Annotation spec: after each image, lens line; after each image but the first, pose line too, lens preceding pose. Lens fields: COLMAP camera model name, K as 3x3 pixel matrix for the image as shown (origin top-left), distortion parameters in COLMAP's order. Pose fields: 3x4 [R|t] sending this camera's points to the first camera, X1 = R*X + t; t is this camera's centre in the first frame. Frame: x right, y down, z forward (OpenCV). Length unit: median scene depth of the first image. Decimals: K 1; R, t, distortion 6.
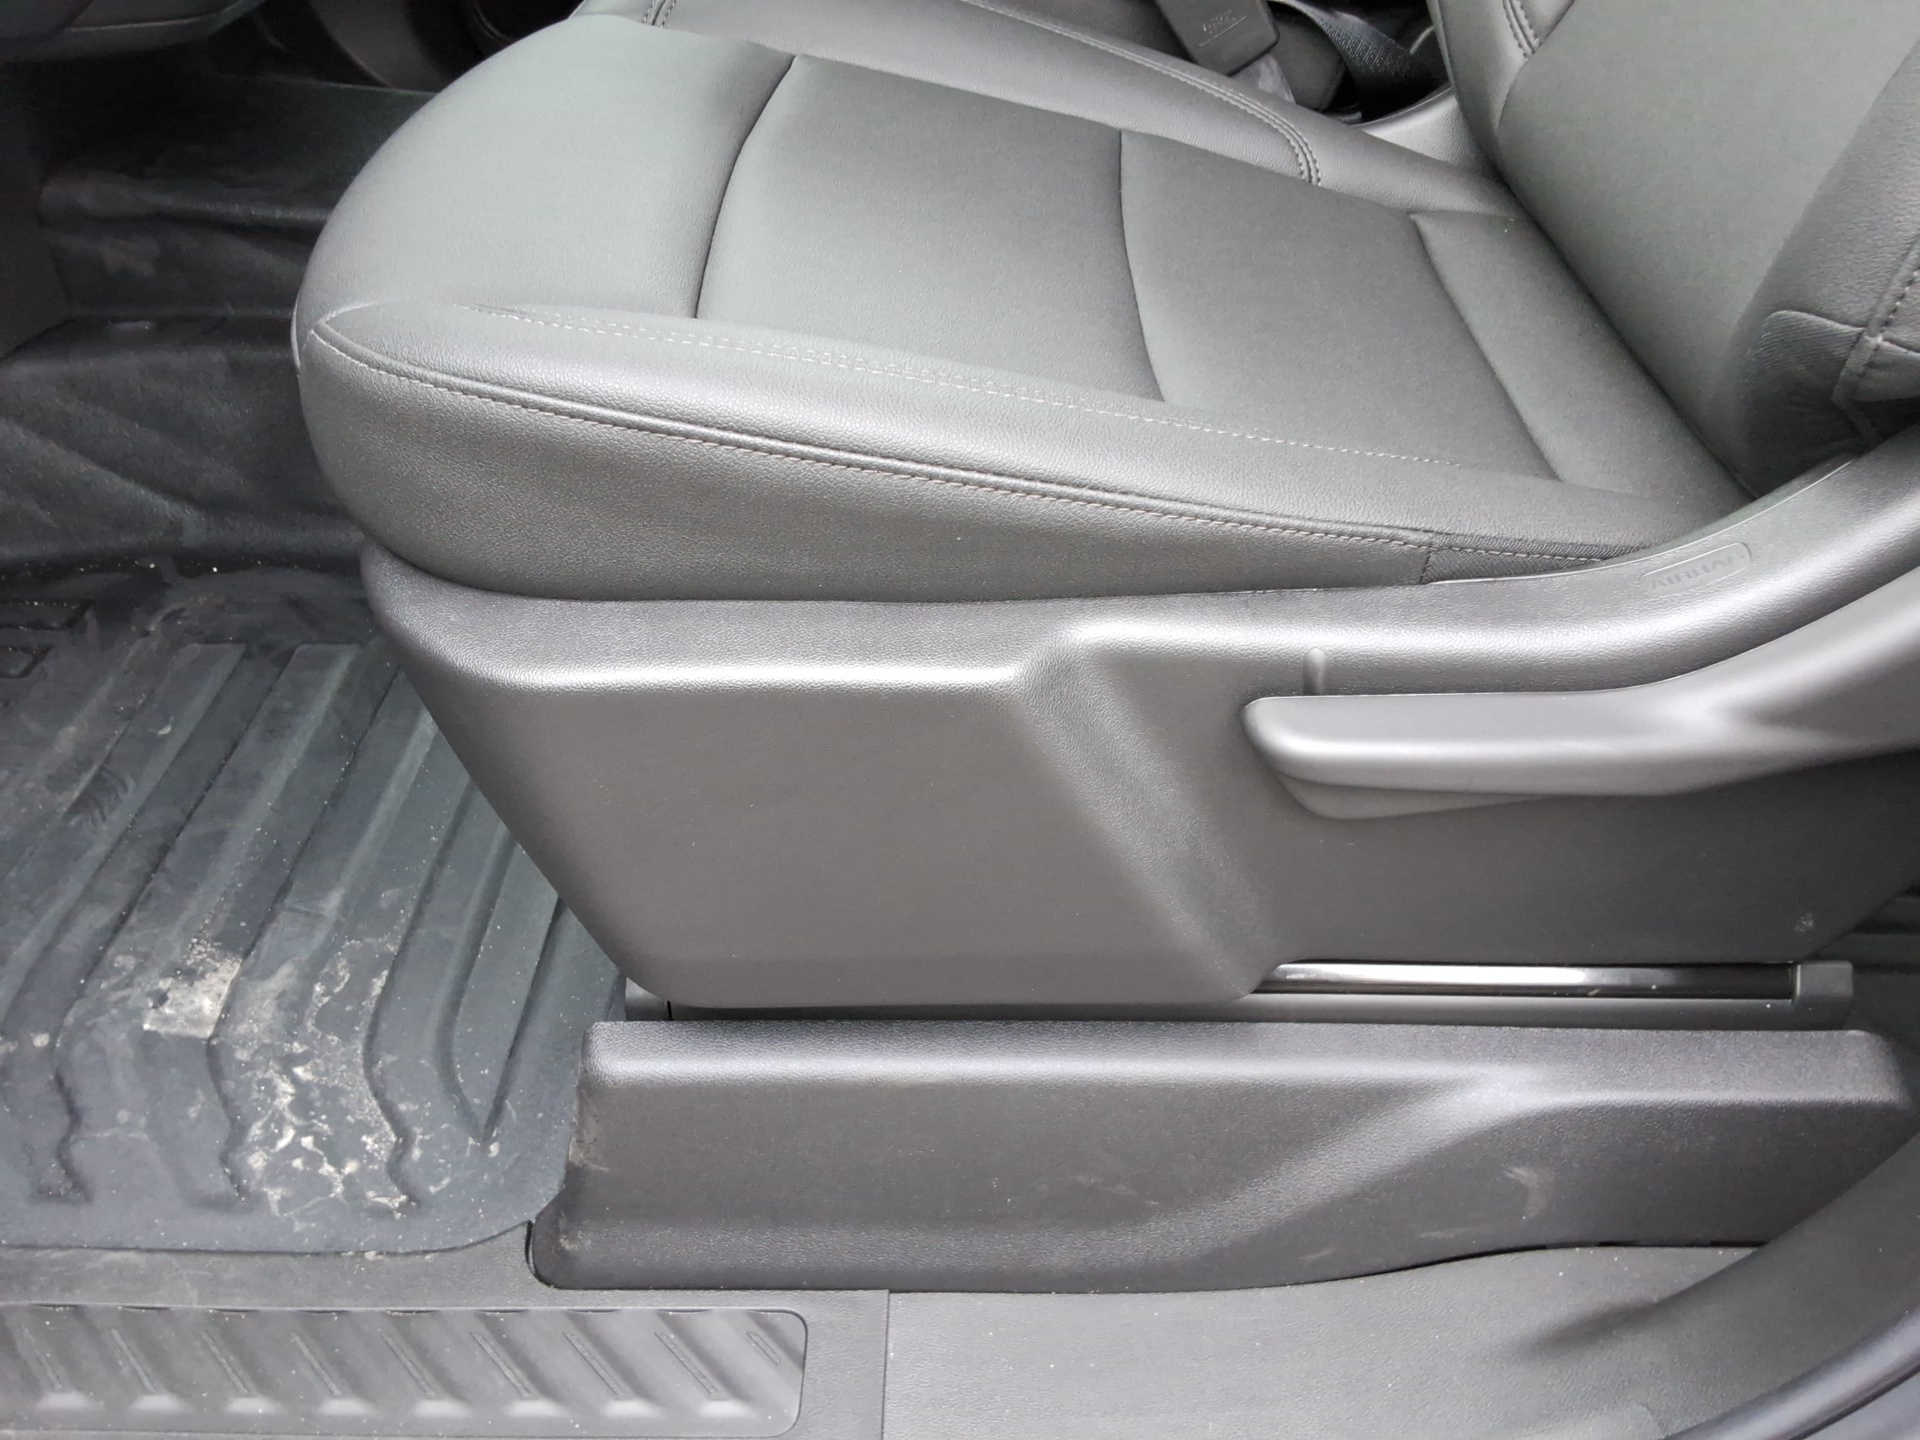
lens RADIAL K [[1537.5, 0, 962.3], [0, 1537.5, 701.5], [0, 0, 1]] dist [0.104460, -0.157380]
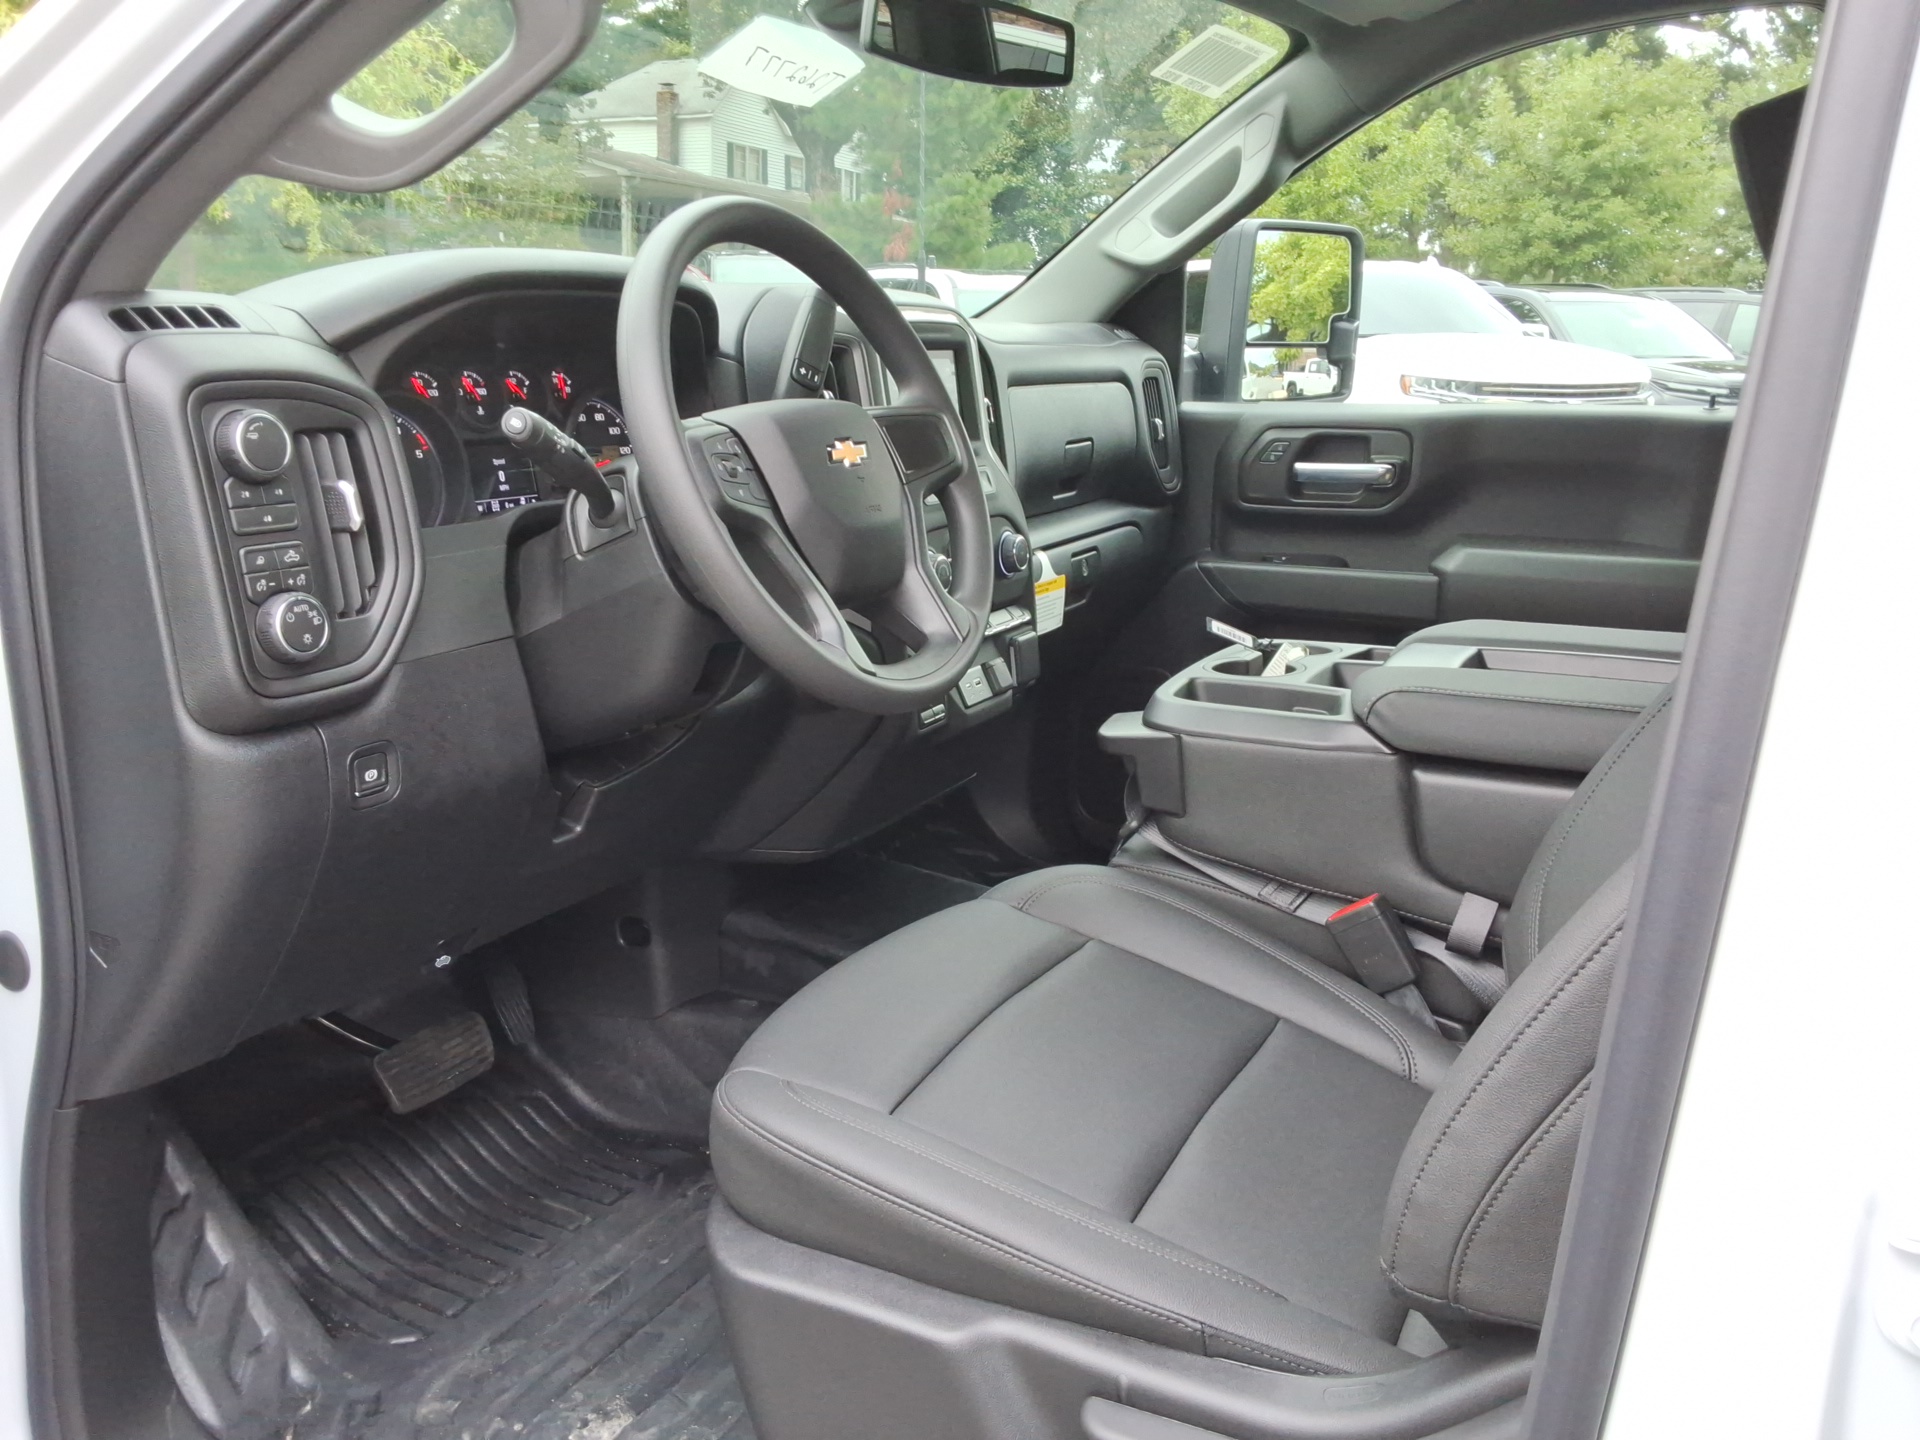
lens RADIAL K [[1537.5, 0, 975.6], [0, 1537.5, 720.0], [0, 0, 1]] dist [0.104460, -0.157380]
pose [[0.894325, 0.107591, -0.434289, 0.495838], [-0.270048, 0.903717, -0.332219, -0.046781], [0.356731, 0.414390, 0.837272, -0.550108]]
